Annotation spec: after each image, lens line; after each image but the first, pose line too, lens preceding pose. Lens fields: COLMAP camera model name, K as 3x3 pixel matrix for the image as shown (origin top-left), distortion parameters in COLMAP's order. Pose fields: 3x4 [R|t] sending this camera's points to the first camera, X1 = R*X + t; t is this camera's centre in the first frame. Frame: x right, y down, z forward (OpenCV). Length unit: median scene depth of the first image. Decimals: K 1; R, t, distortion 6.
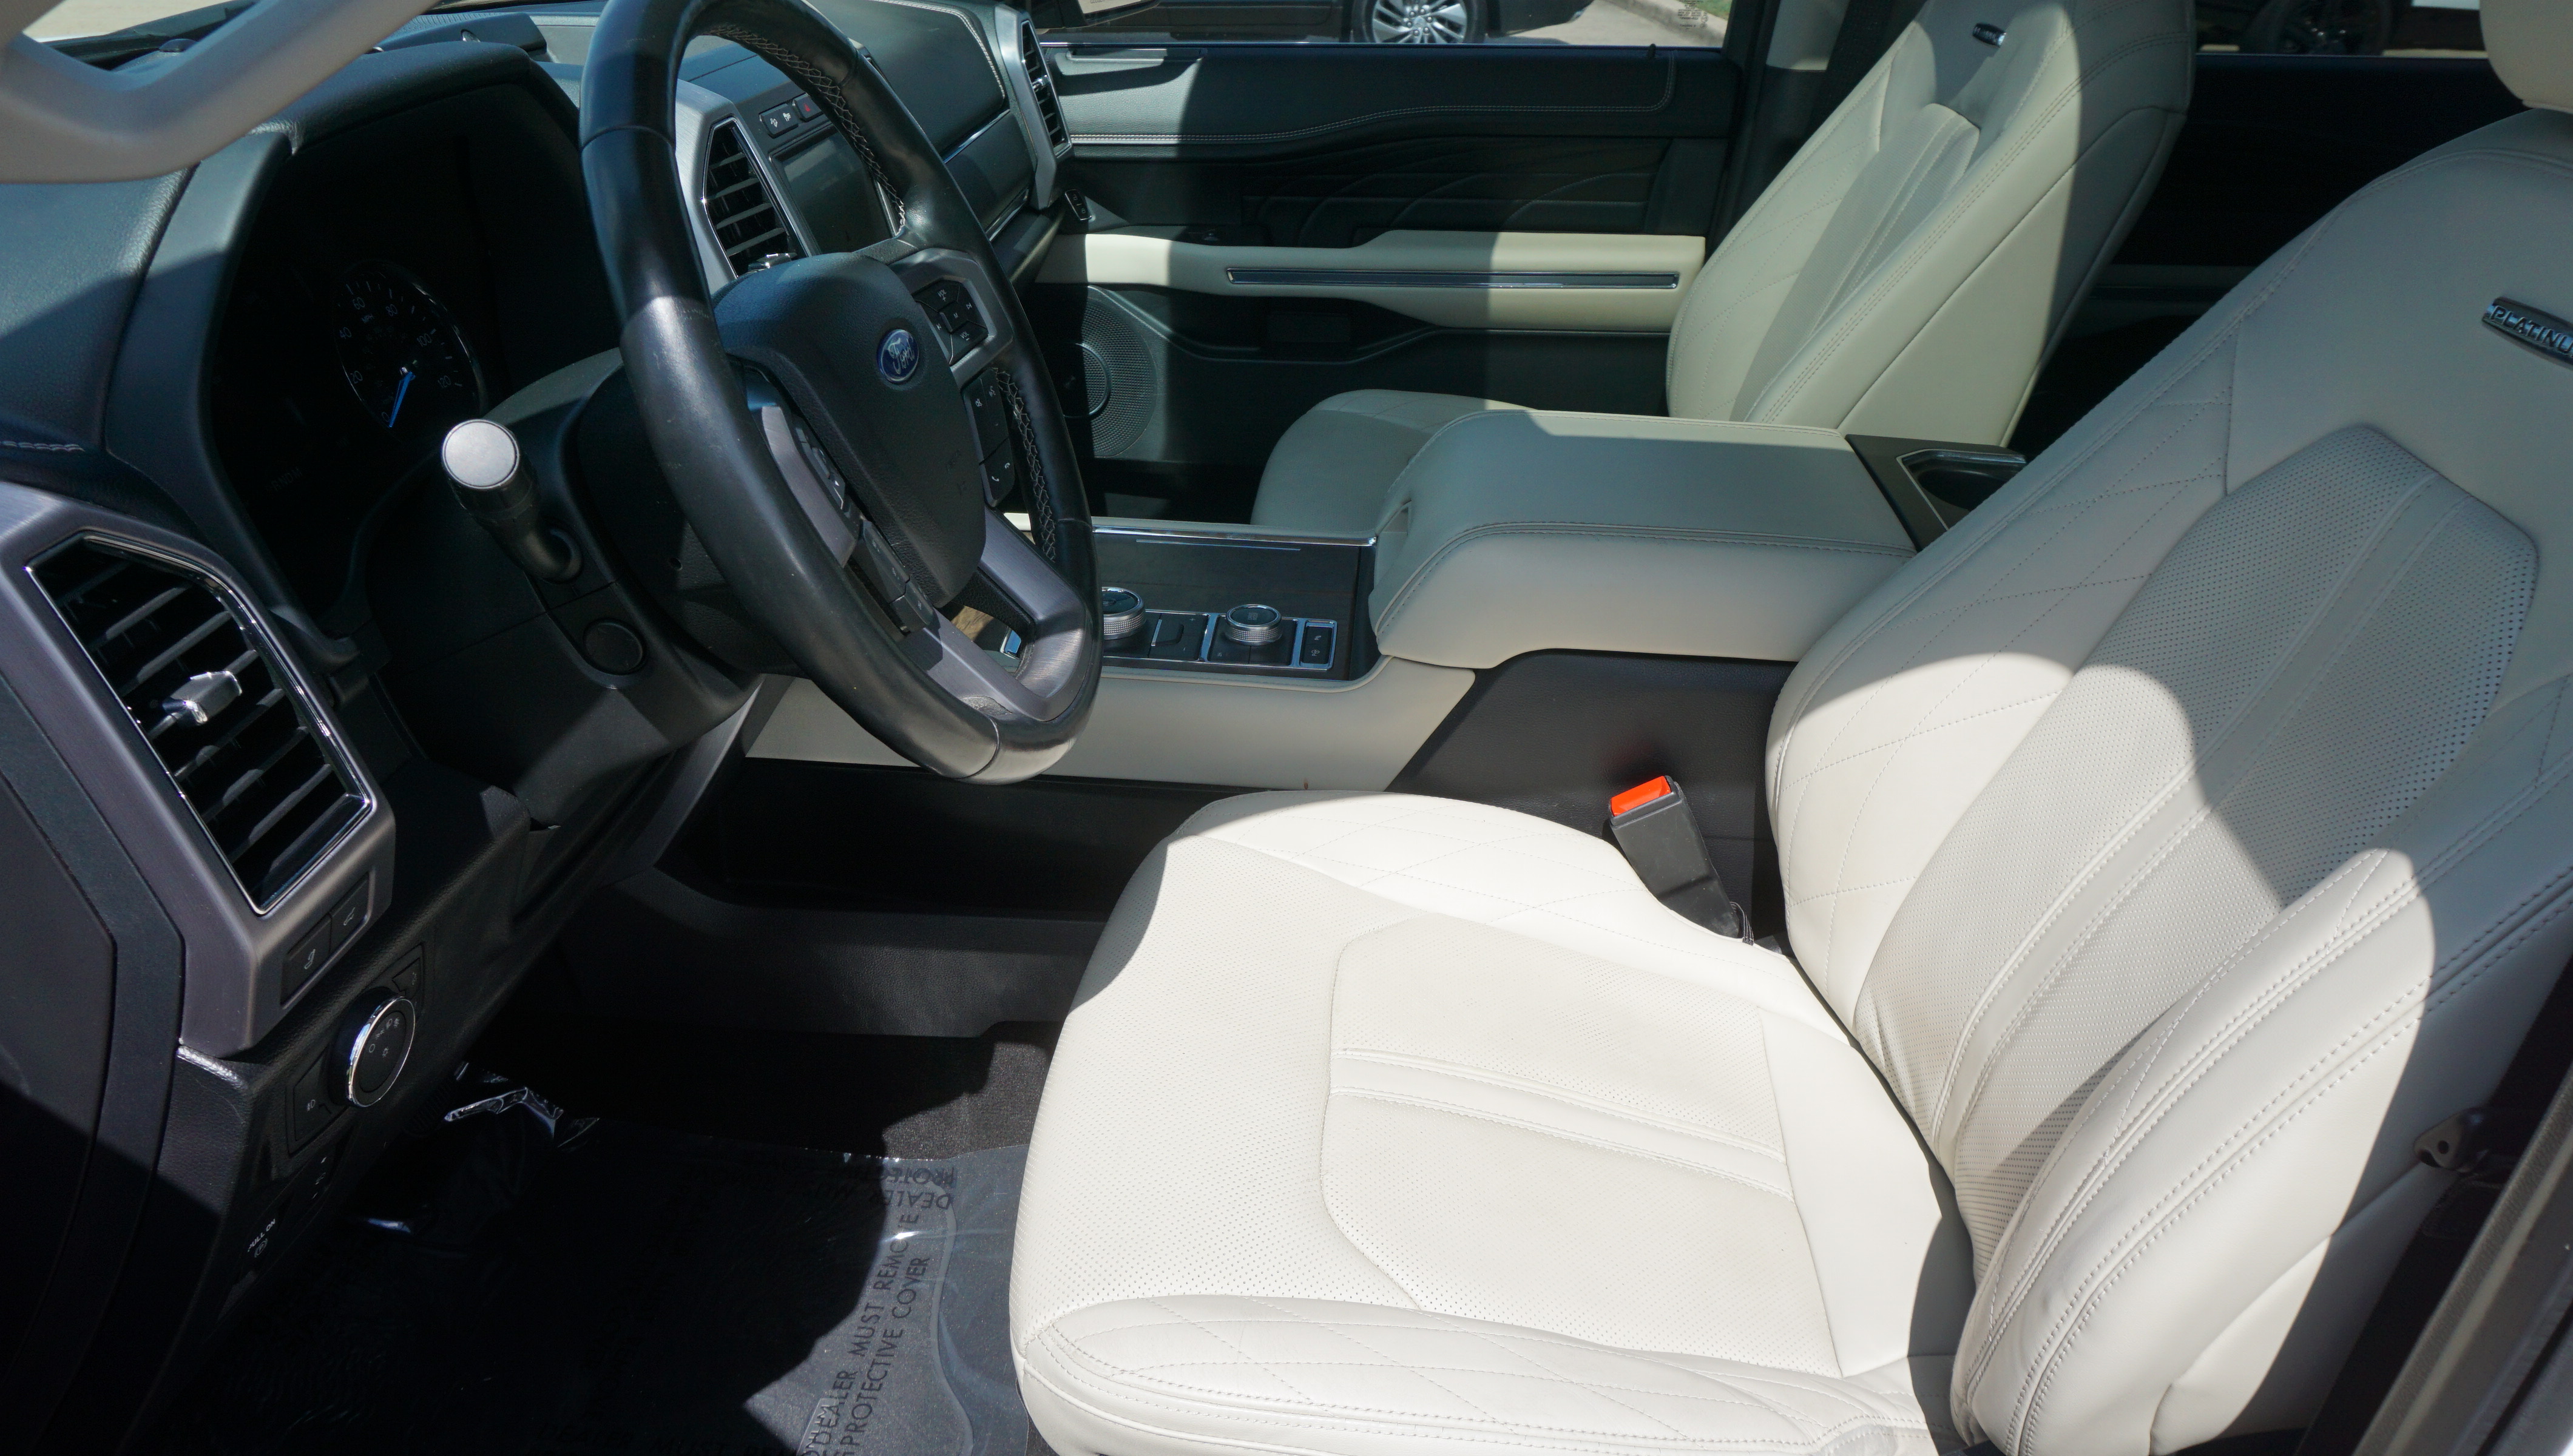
lens RADIAL K [[1688.2, 0, 1294.3], [0, 1688.2, 775.7], [0, 0, 1]] dist [-0.051051, -0.000879]
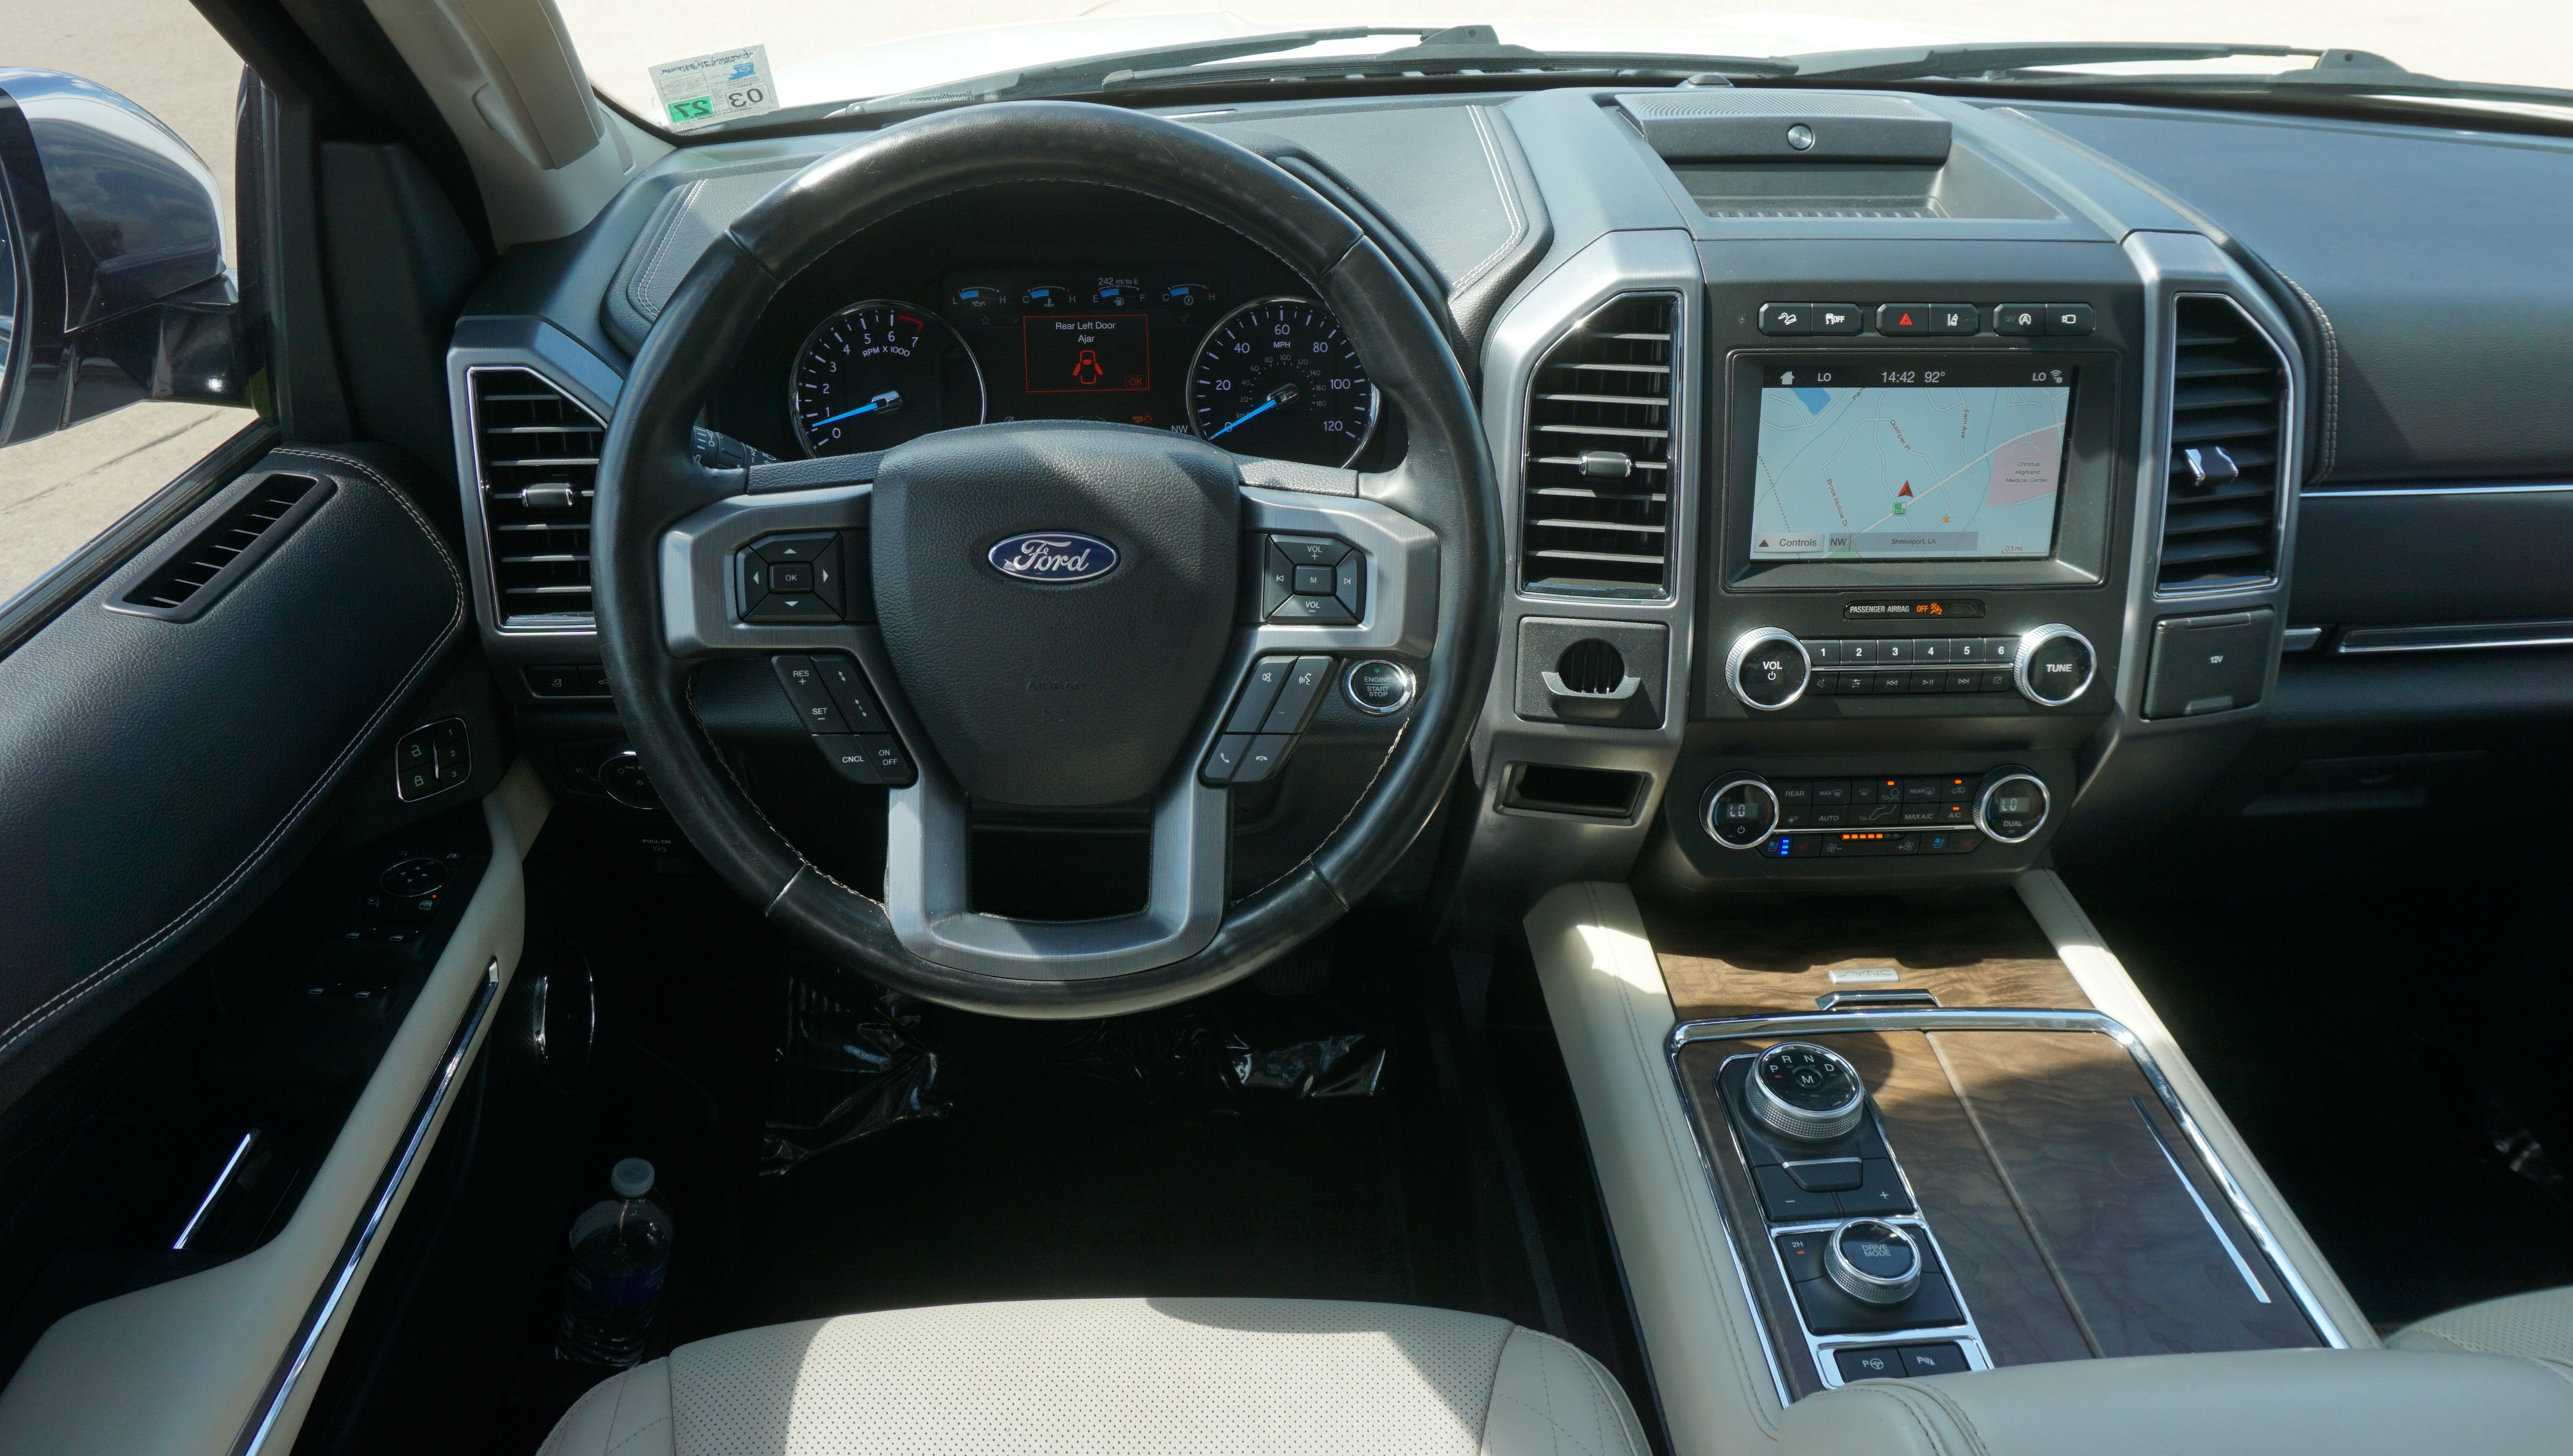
lens RADIAL K [[1724.8, 0, 1286.5], [0, 1724.8, 728.0], [0, 0, 1]] dist [-0.053248, 0.036906]
pose [[0.132489, 0.505107, -0.852827, 0.402171], [-0.507533, 0.773629, 0.379353, -0.384262], [0.851385, 0.382578, 0.358856, 0.518281]]
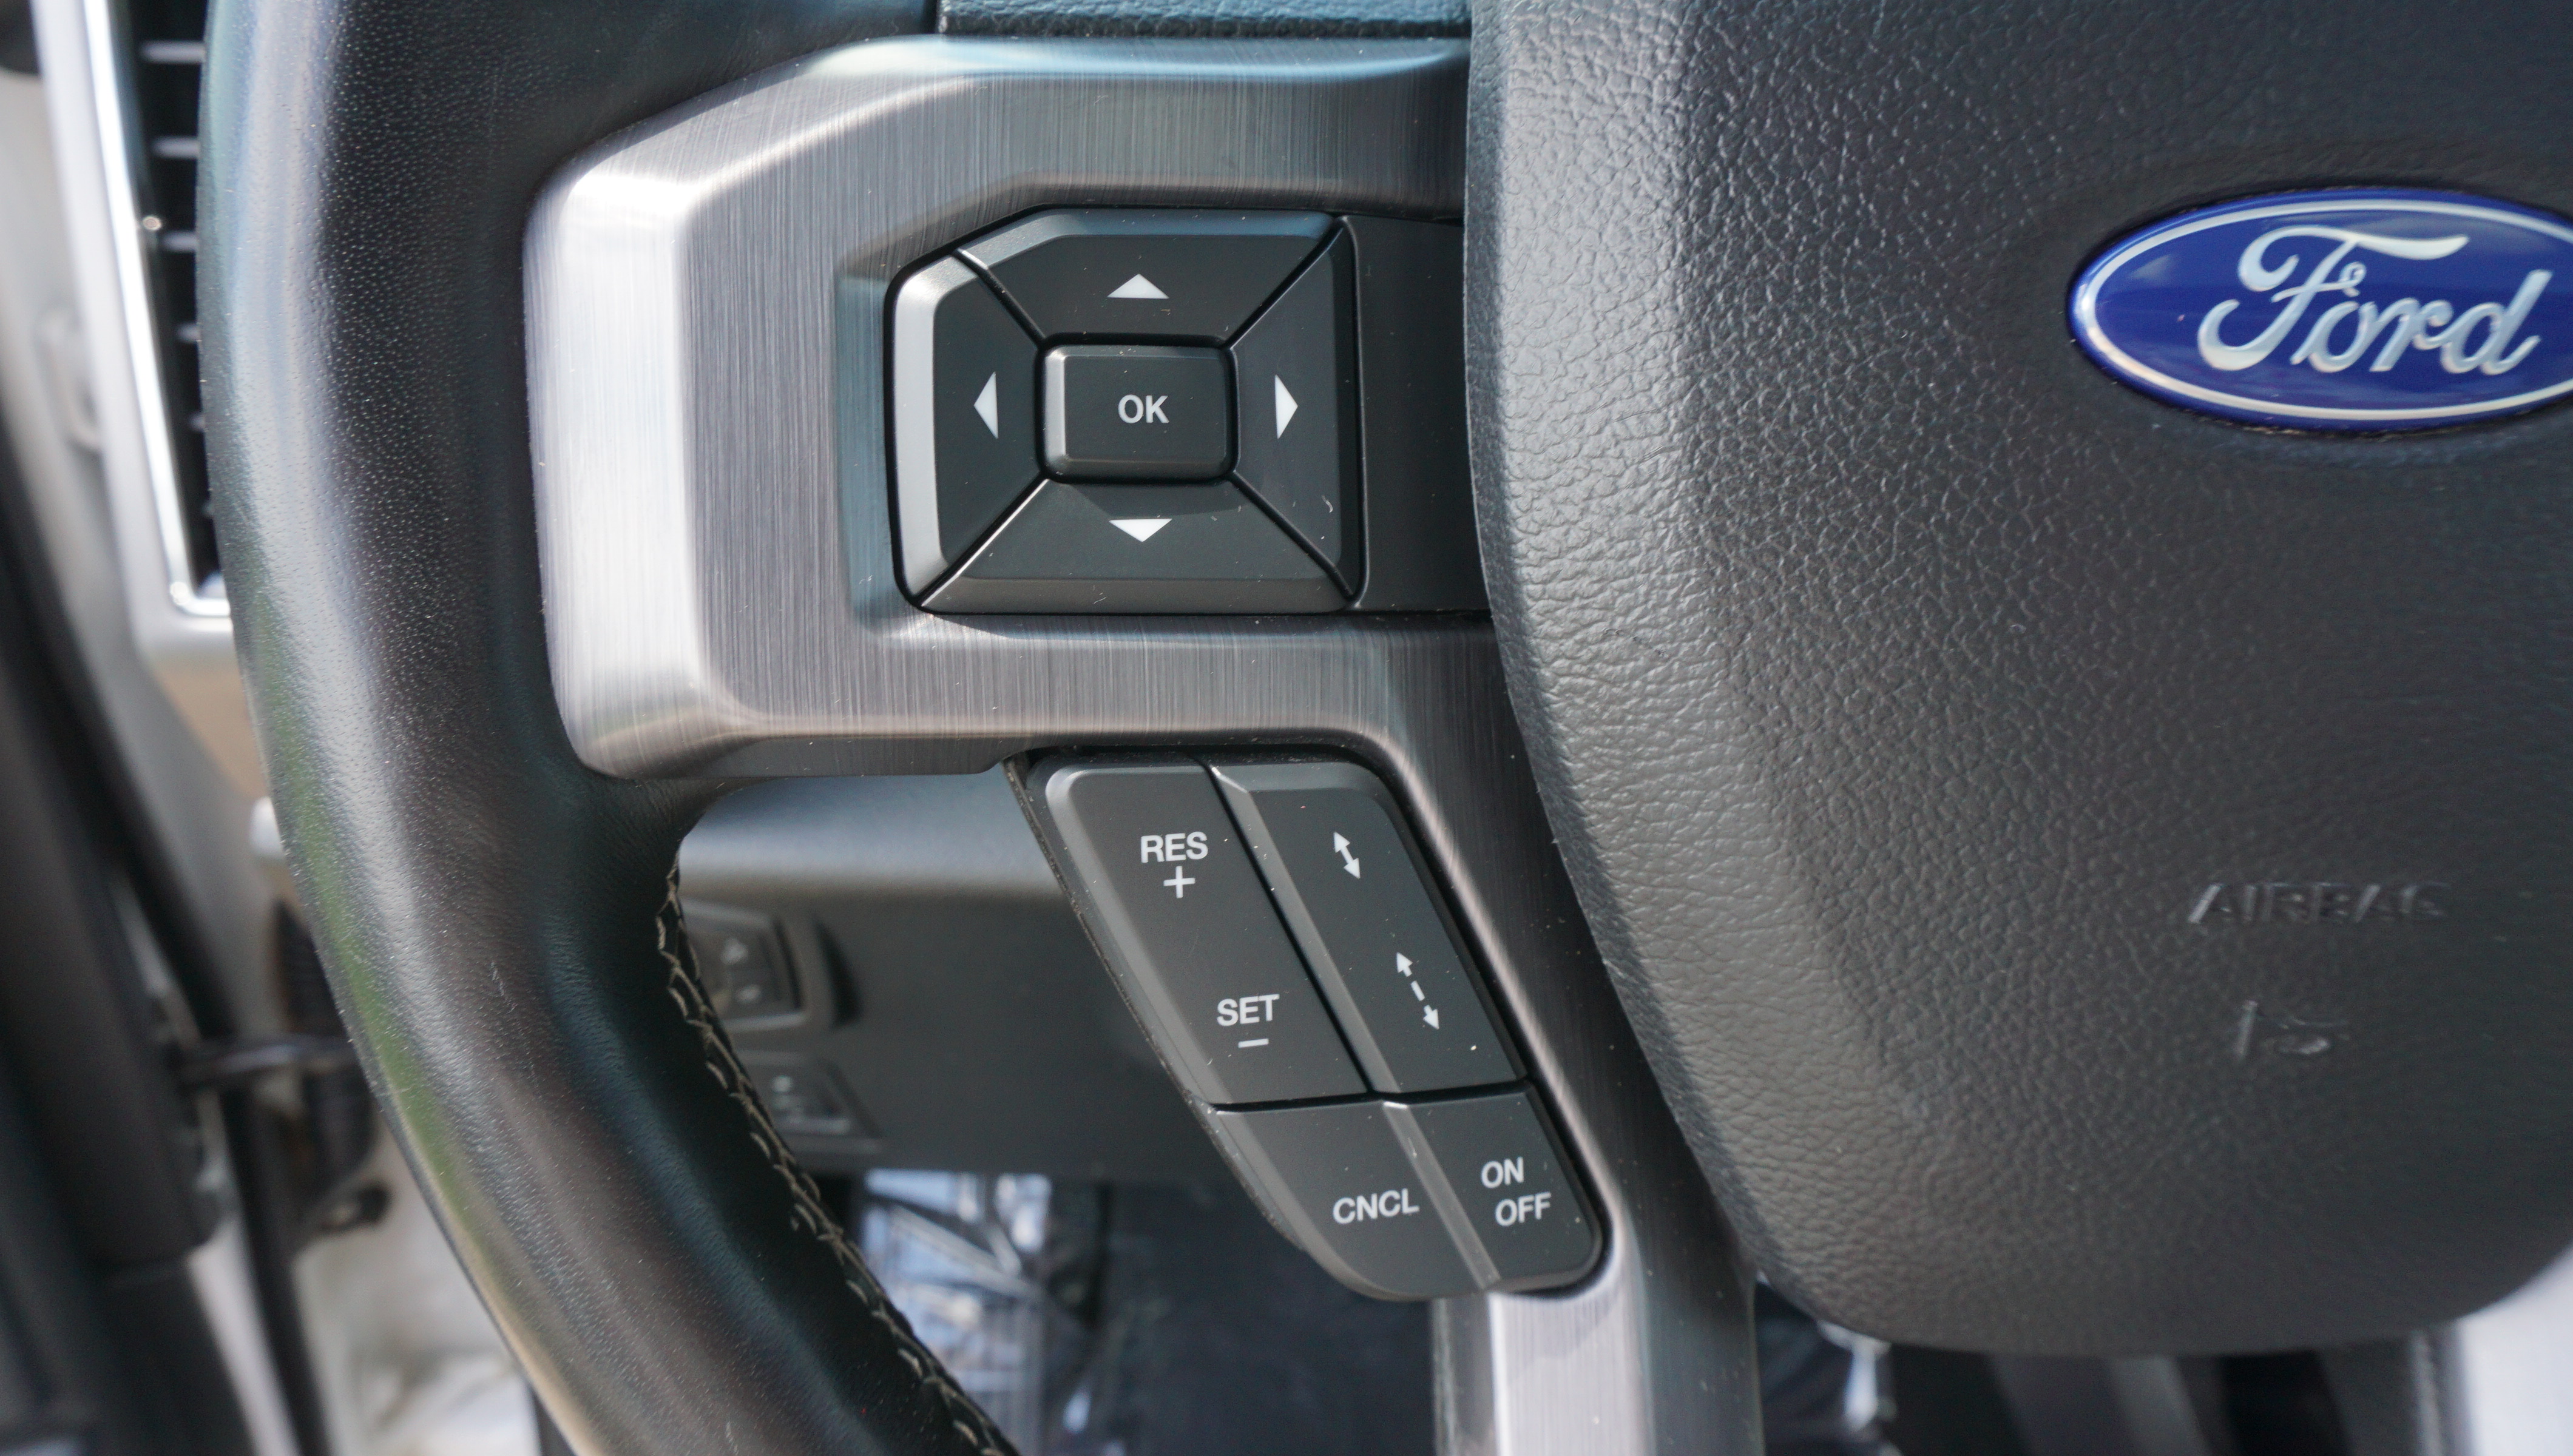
lens RADIAL K [[1724.8, 0, 1286.5], [0, 1724.8, 728.0], [0, 0, 1]] dist [-0.053248, 0.036906]
pose [[0.102191, 0.494634, -0.863072, -0.034915], [-0.511289, 0.770359, 0.380961, -0.143867], [0.853311, 0.402349, 0.331625, 0.543536]]
